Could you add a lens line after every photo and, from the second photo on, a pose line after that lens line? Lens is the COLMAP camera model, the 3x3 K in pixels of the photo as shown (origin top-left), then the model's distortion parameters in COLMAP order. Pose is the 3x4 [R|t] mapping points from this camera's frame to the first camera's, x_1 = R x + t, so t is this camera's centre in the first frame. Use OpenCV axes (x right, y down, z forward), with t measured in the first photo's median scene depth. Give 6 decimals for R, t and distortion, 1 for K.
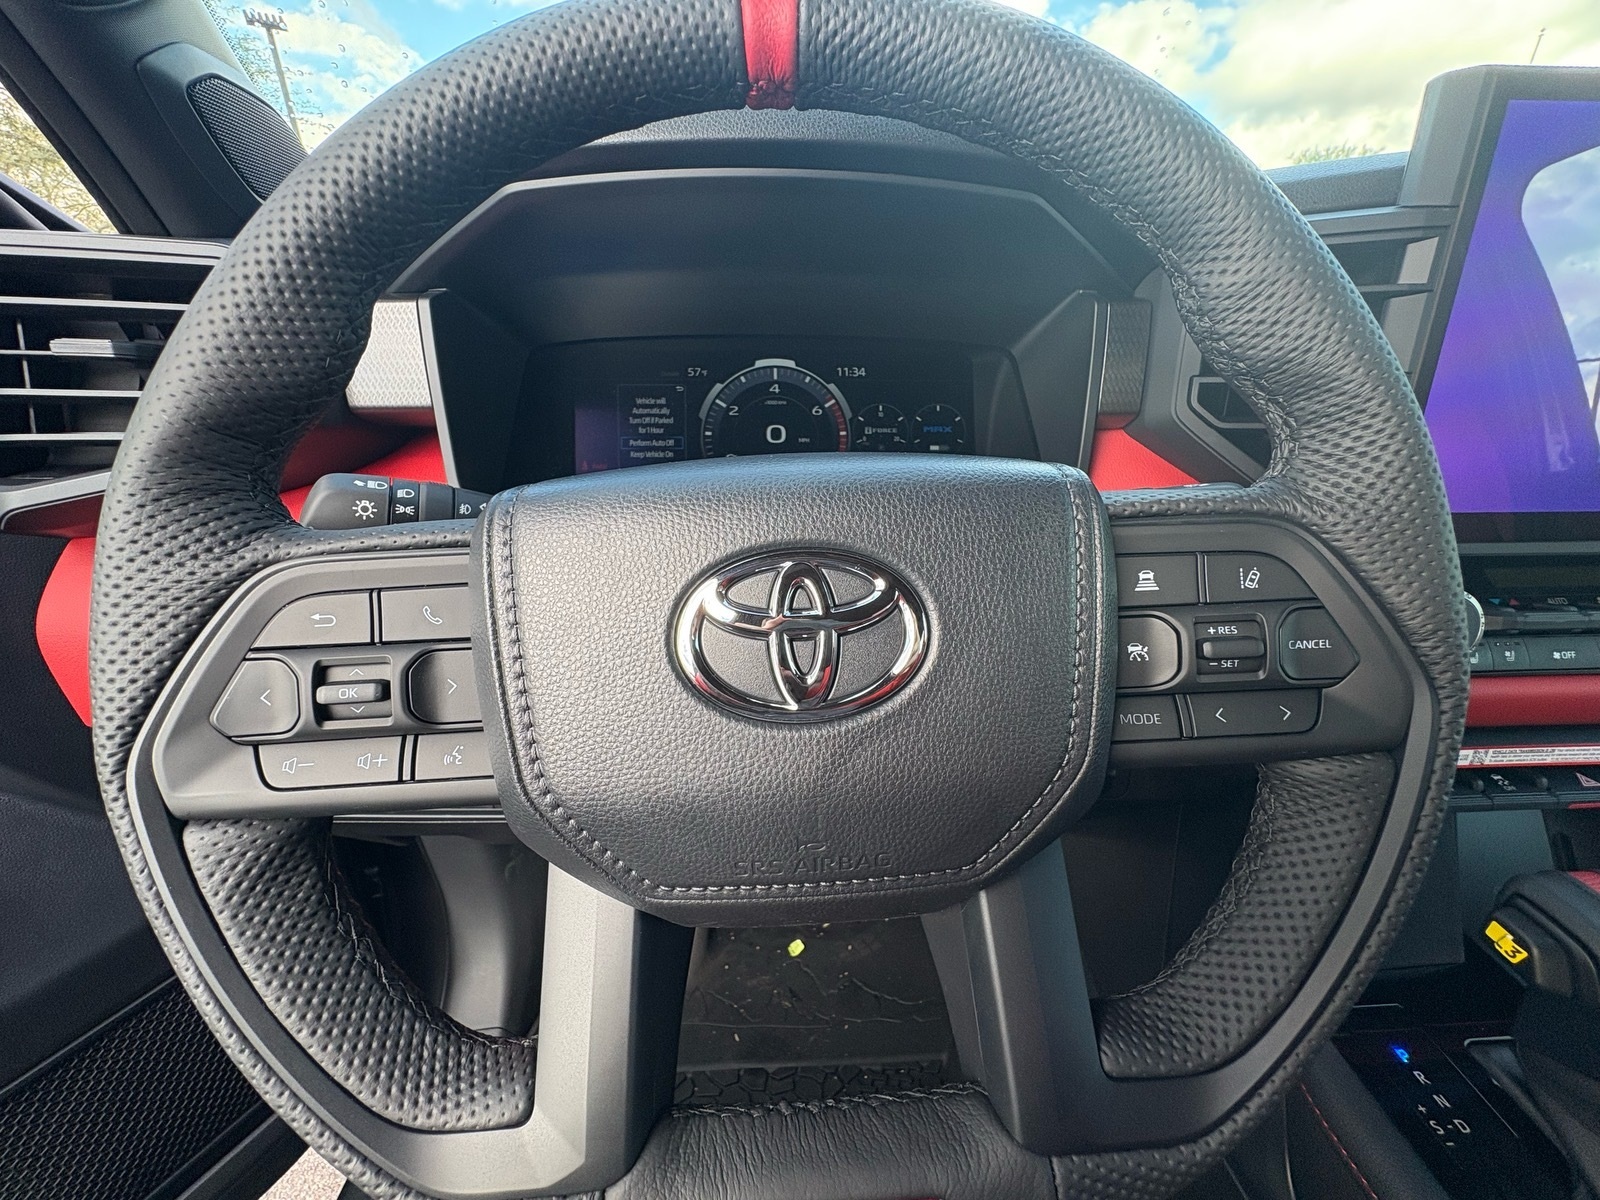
lens RADIAL K [[638.3, 0, 799.2], [0, 638.3, 595.6], [0, 0, 1]] dist [0.000492, -0.000235]
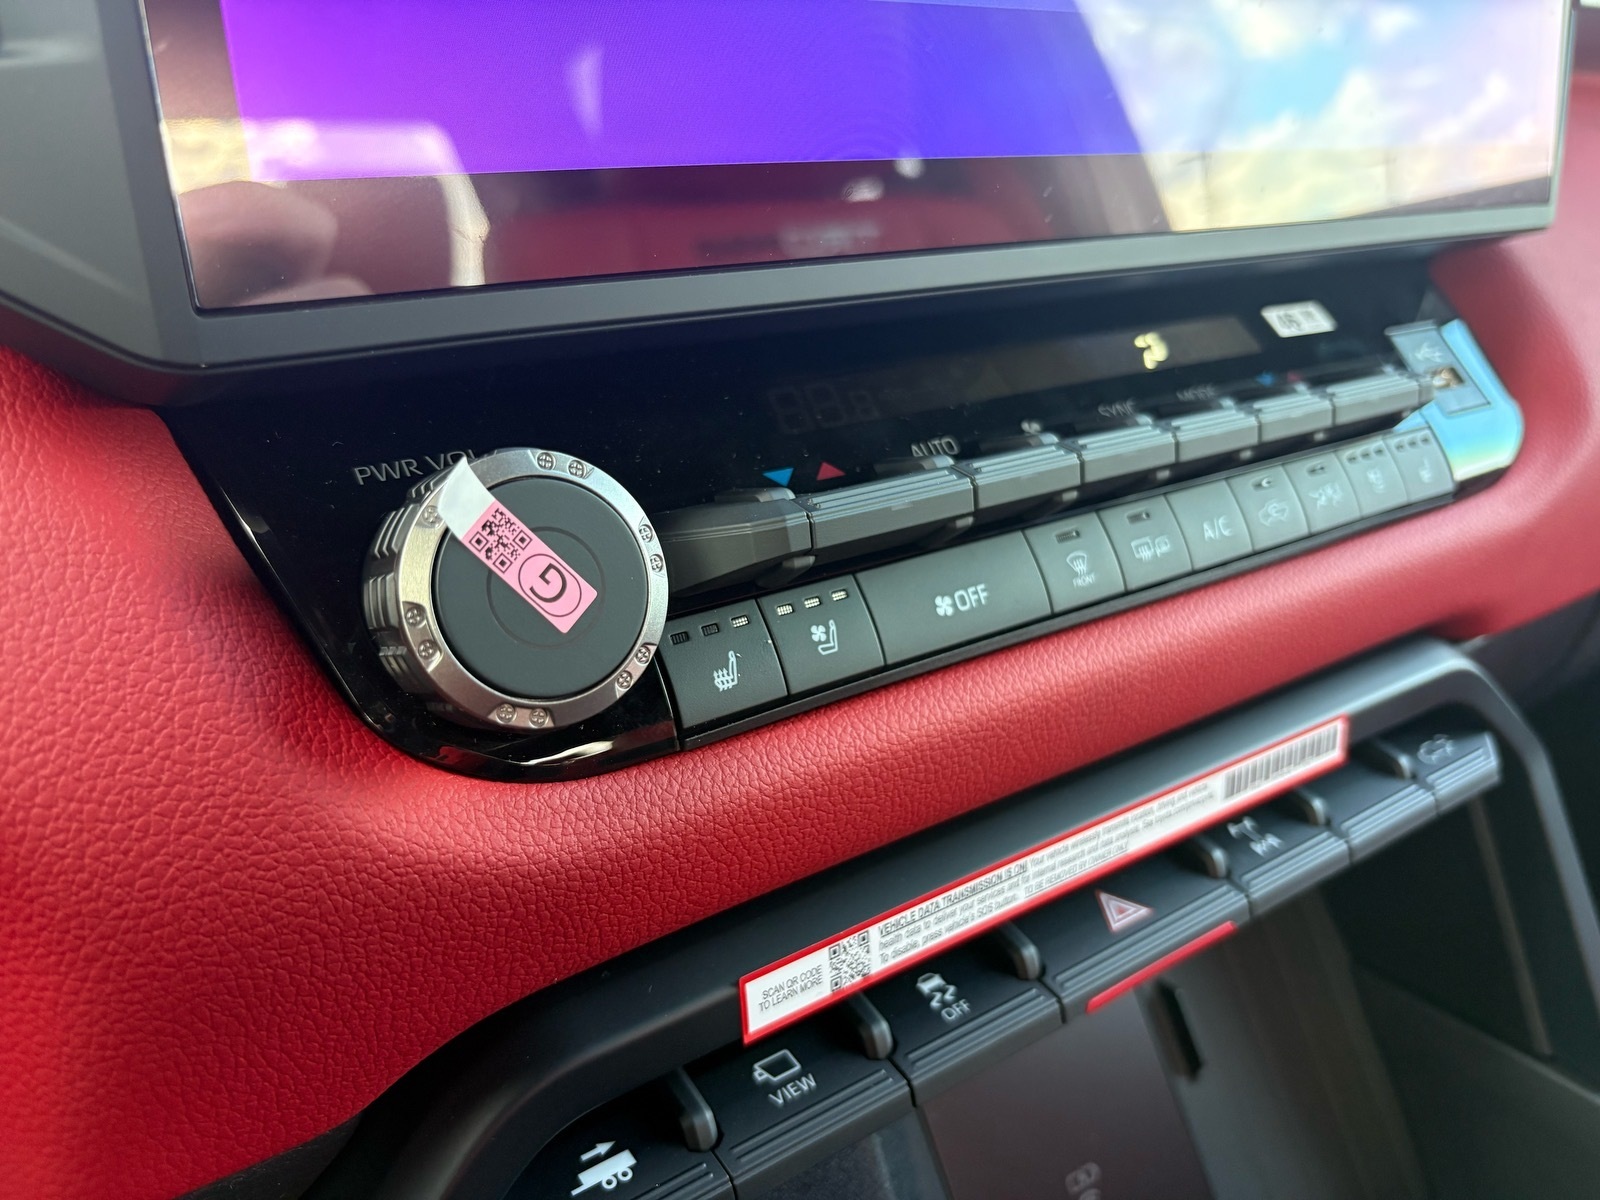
lens RADIAL K [[1227.7, 0, 795.5], [0, 1227.7, 561.5], [0, 0, 1]] dist [0.086336, -0.255344]
pose [[0.847483, -0.185014, 0.497536, 1.499115], [0.213365, 0.976972, -0.000141, 0.101206], [-0.486053, 0.106277, 0.867443, 0.887687]]
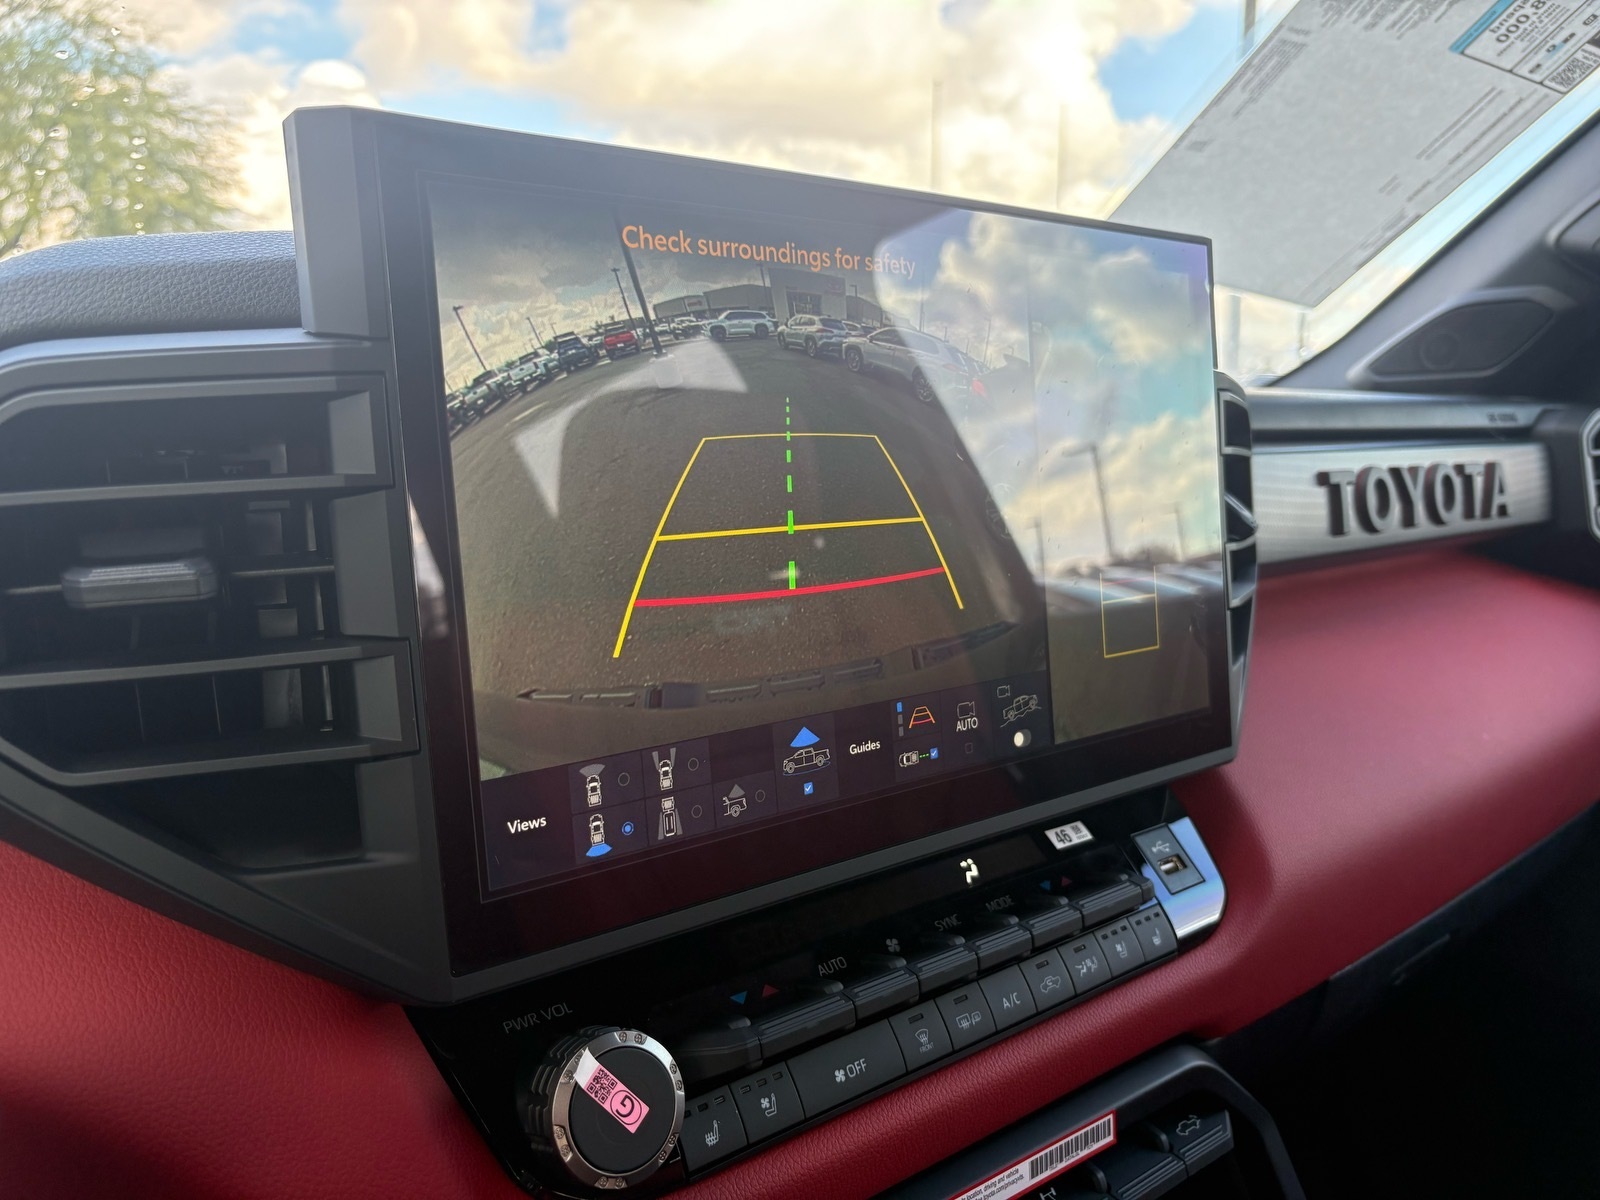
lens RADIAL K [[1223.9, 0, 795.4], [0, 1223.9, 602.5], [0, 0, 1]] dist [-0.002300, -0.004205]
pose [[0.809892, -0.090915, 0.579490, 1.078825], [0.230748, 0.957646, -0.172250, -0.233428], [-0.539286, 0.273220, 0.796568, 0.120363]]
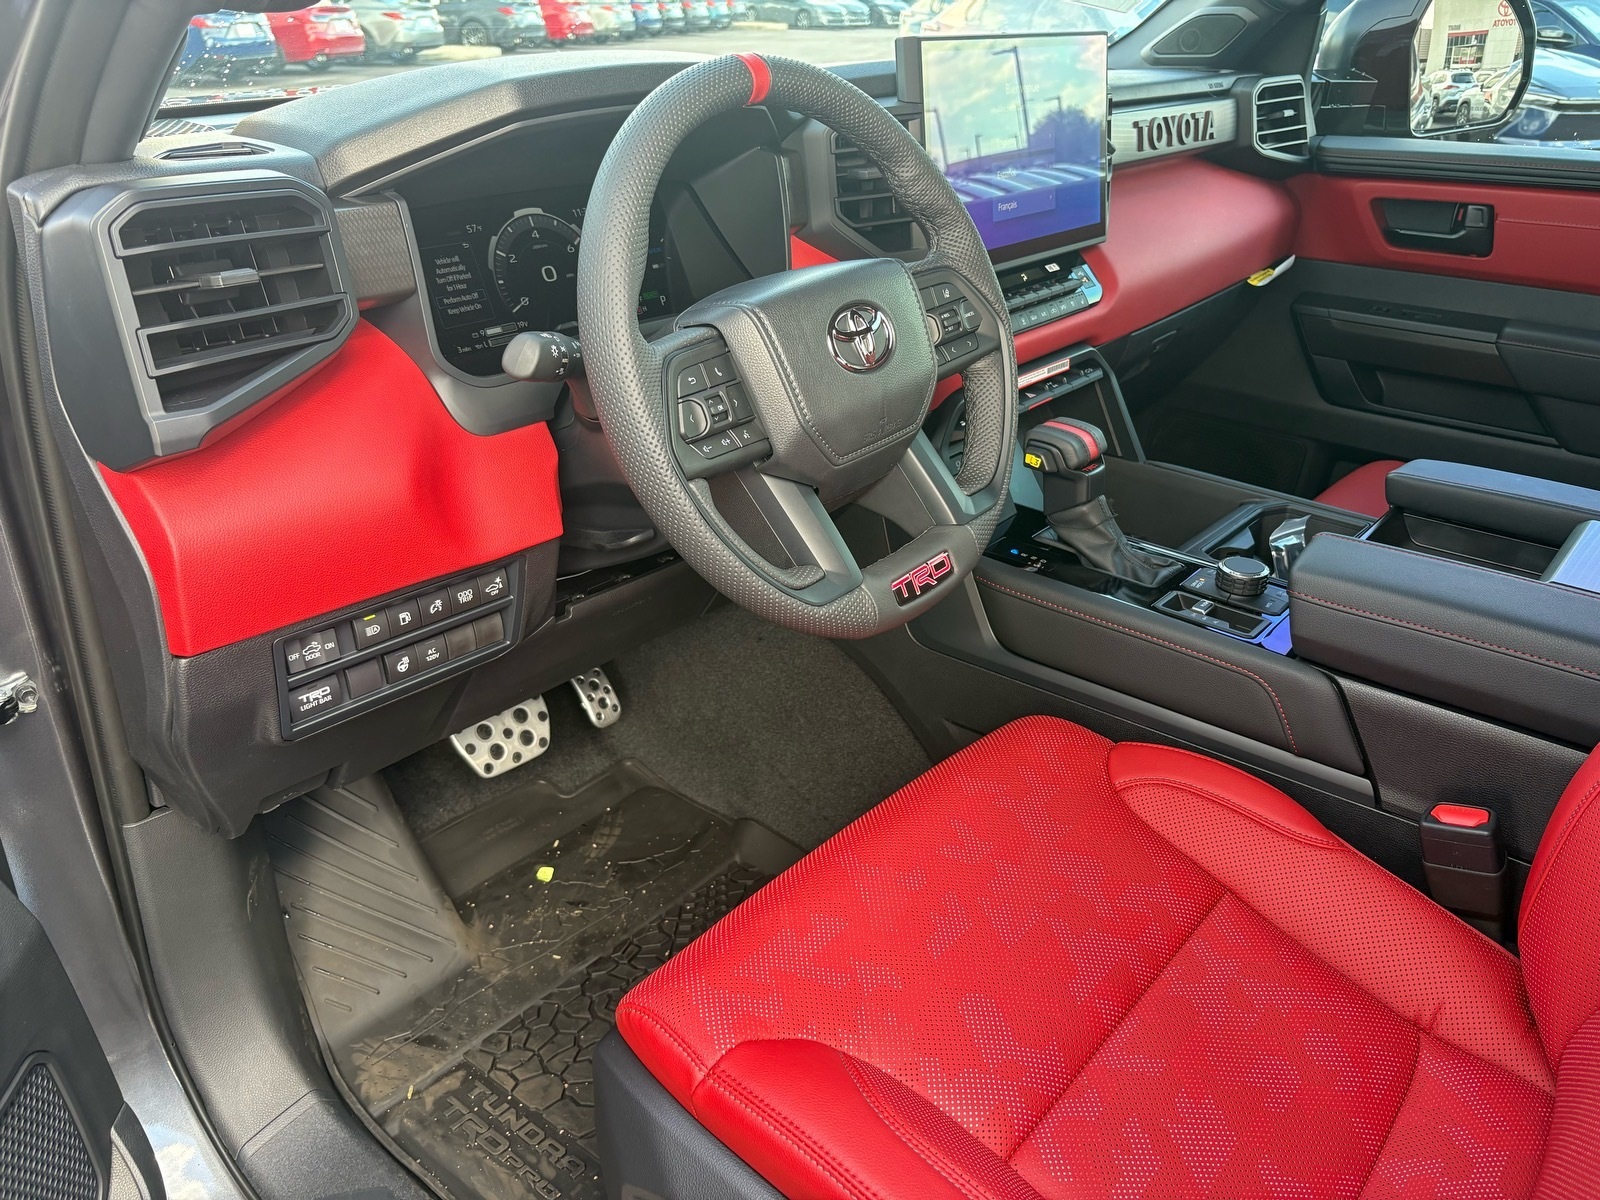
lens RADIAL K [[1224.0, 0, 800.0], [0, 1224.0, 600.0], [0, 0, 1]] dist [0.001528, -0.010726]
pose [[0.678625, -0.320248, 0.660991, -3.397619], [0.287443, 0.943958, 0.162233, 0.172131], [-0.675902, 0.079902, 0.732647, -2.121580]]
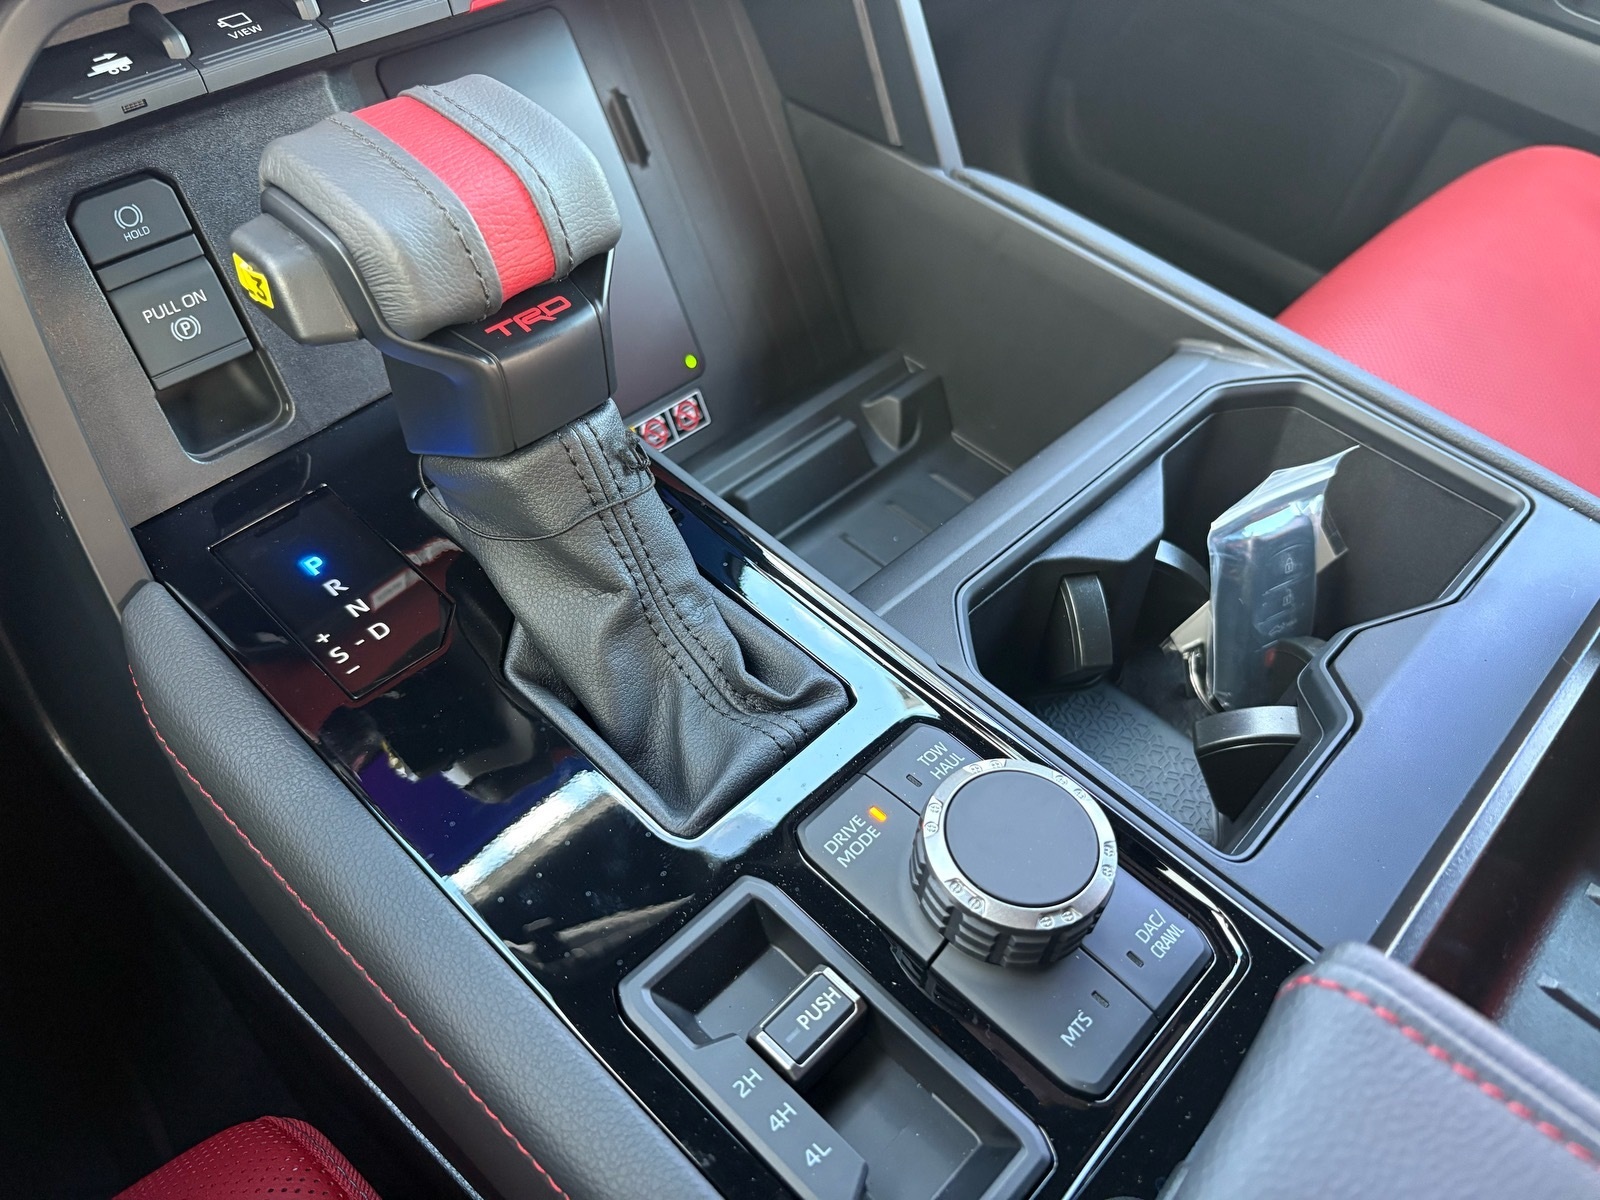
lens RADIAL K [[1211.6, 0, 800.0], [0, 1211.6, 600.0], [0, 0, 1]] dist [0.055608, -0.084039]
pose [[0.716919, -0.480537, 0.505085, 1.283389], [0.206992, 0.838544, 0.503983, 0.563562], [-0.665718, -0.256767, 0.700635, -0.005946]]
